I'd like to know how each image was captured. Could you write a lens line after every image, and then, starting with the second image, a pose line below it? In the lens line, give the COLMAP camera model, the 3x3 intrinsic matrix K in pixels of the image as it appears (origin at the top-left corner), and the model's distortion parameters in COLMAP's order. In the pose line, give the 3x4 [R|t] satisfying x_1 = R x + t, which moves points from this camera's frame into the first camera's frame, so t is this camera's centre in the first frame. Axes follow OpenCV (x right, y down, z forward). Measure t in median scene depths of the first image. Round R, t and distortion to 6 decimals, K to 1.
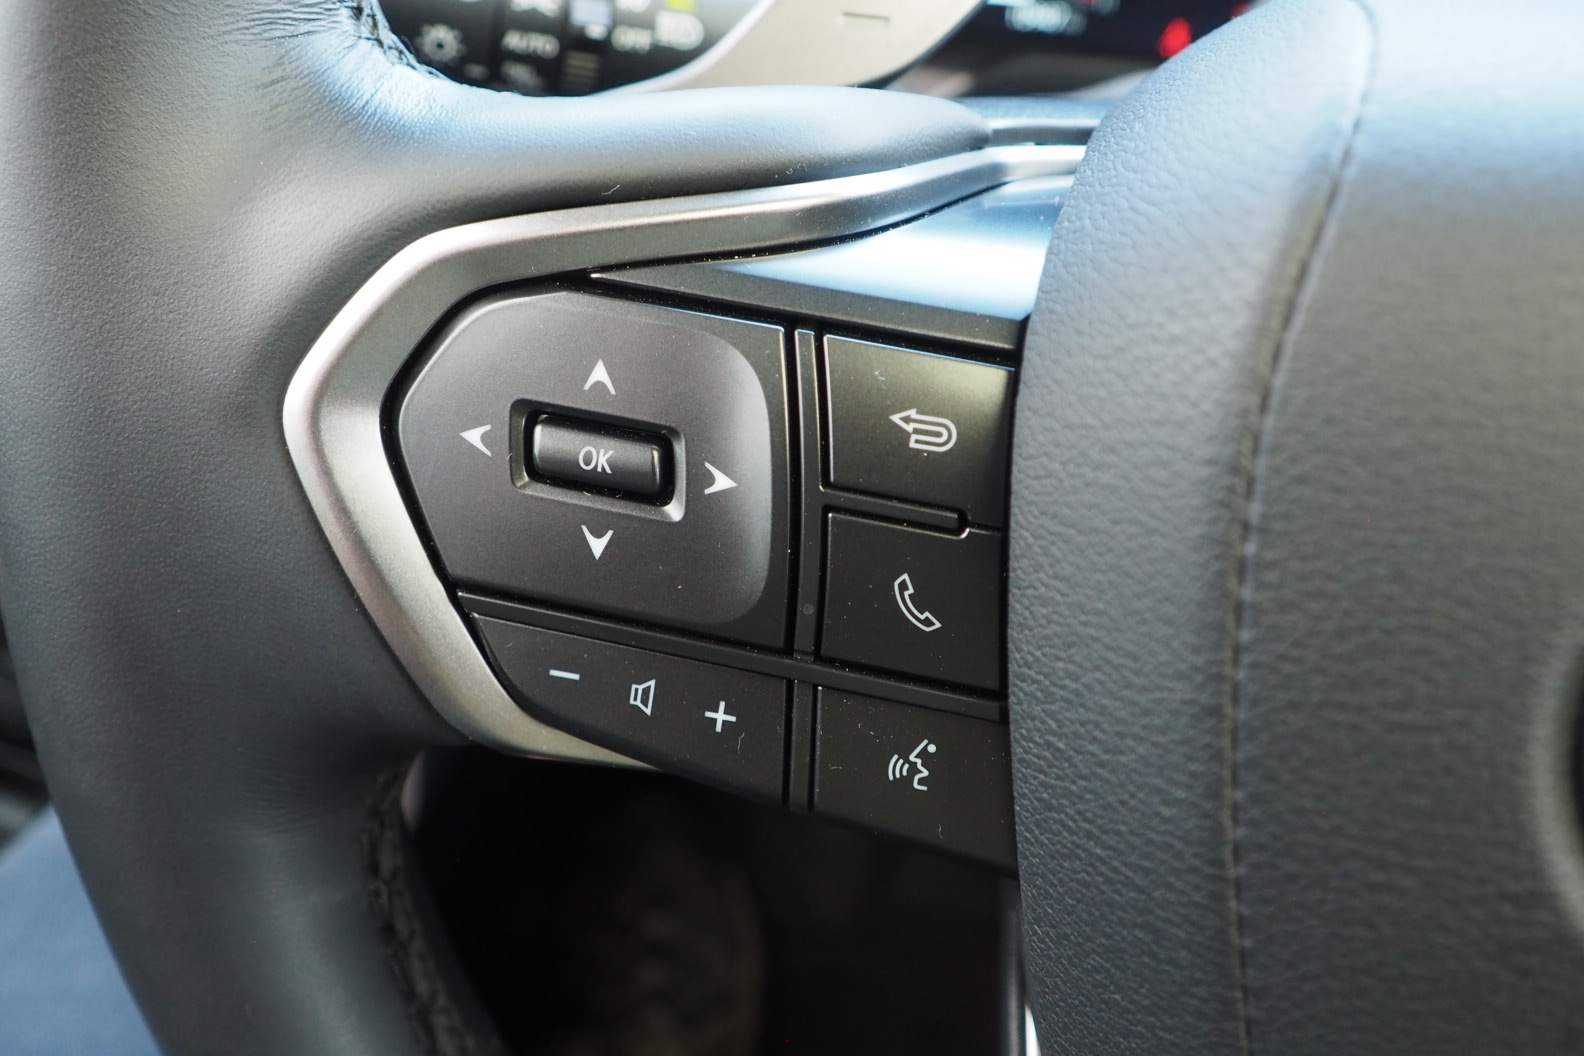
lens RADIAL K [[1269.6, 0, 818.9], [0, 1269.6, 541.5], [0, 0, 1]] dist [-0.027097, -0.000364]
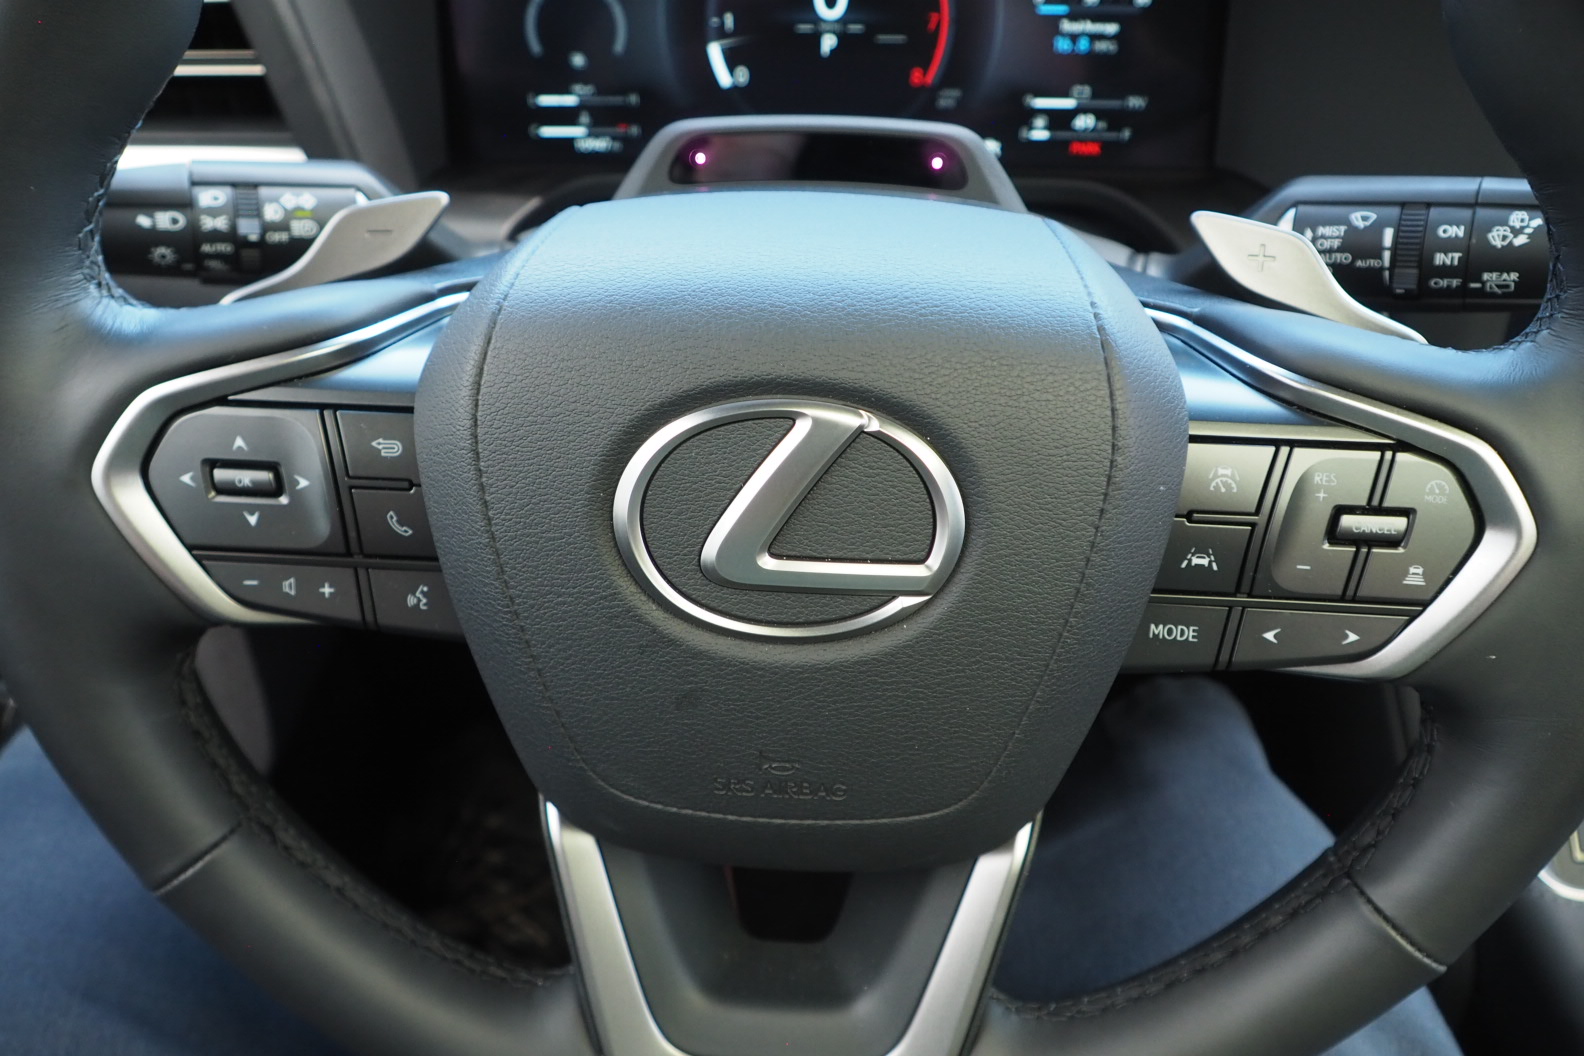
lens RADIAL K [[1116.9, 0, 792.0], [0, 1116.9, 528.0], [0, 0, 1]] dist [-0.031838, 0.001471]
pose [[0.981724, -0.148703, 0.118767, 0.505162], [0.146100, 0.988803, 0.030386, 0.094422], [-0.121956, -0.012479, 0.992457, -0.999633]]
